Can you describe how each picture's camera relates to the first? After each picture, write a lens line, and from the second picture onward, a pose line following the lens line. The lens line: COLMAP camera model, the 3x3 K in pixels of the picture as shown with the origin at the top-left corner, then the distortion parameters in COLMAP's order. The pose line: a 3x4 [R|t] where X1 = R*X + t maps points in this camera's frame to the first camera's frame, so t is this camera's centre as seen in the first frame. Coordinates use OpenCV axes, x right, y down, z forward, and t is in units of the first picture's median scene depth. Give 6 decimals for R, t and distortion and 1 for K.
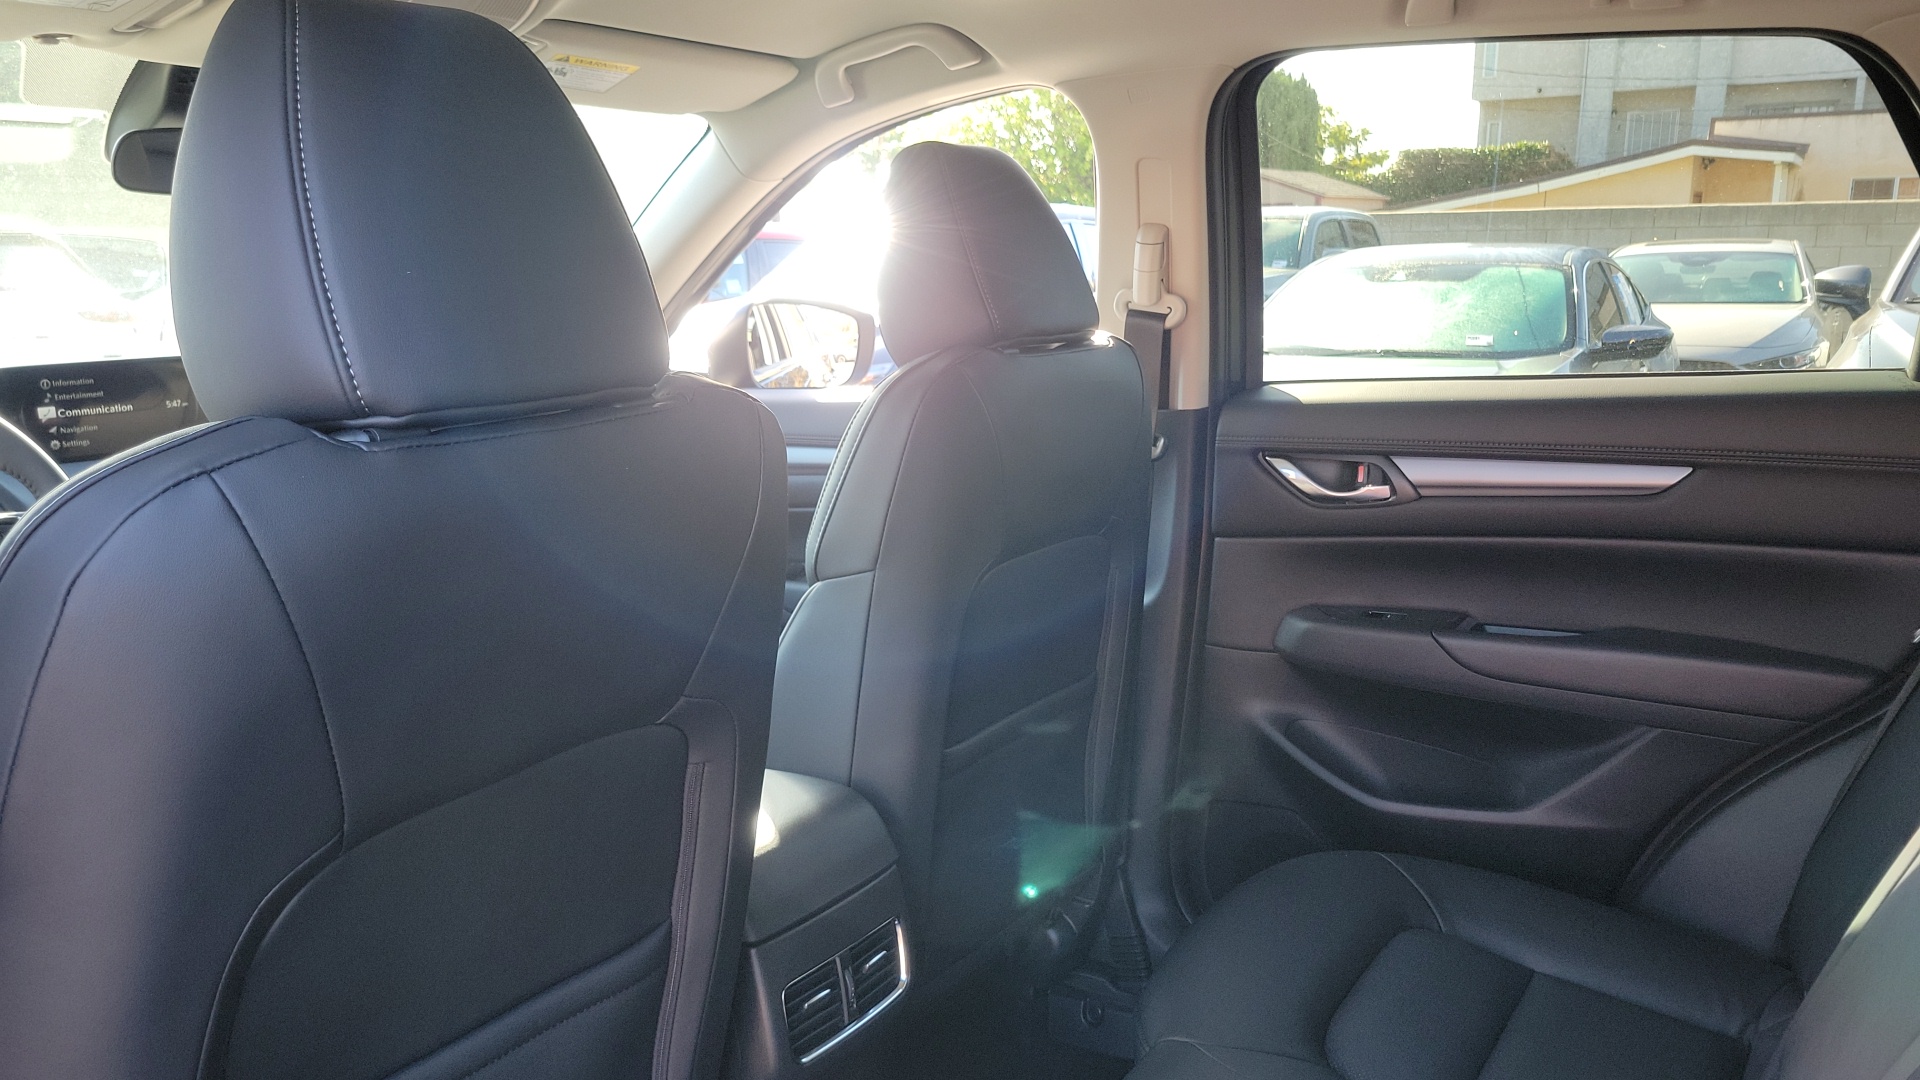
lens RADIAL K [[1451.6, 0, 957.6], [0, 1451.6, 542.5], [0, 0, 1]] dist [0.035025, -0.026658]
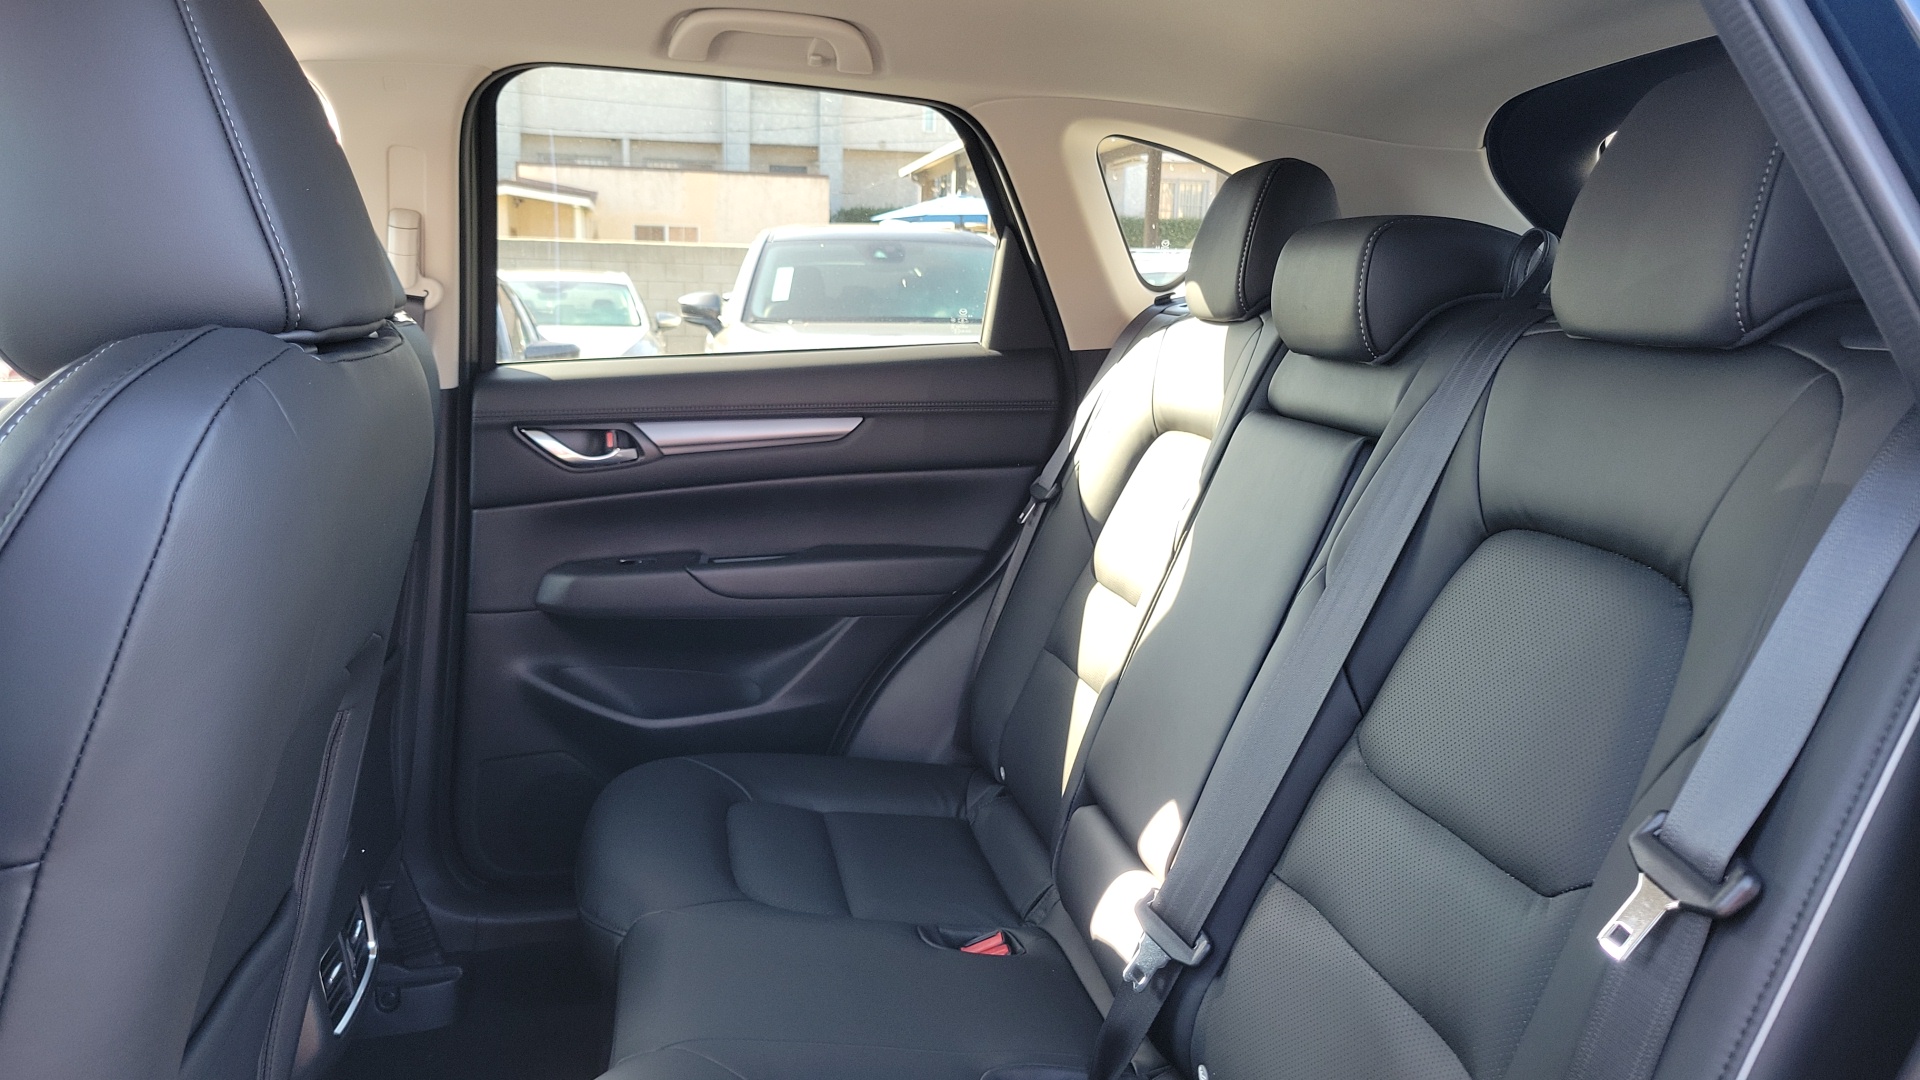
lens RADIAL K [[1451.6, 0, 956.1], [0, 1451.6, 539.9], [0, 0, 1]] dist [0.035025, -0.026658]
pose [[0.713131, -0.095830, 0.694450, -0.321960], [0.110762, 0.993572, 0.023366, 0.033604], [-0.692225, 0.060255, 0.719162, -0.008086]]
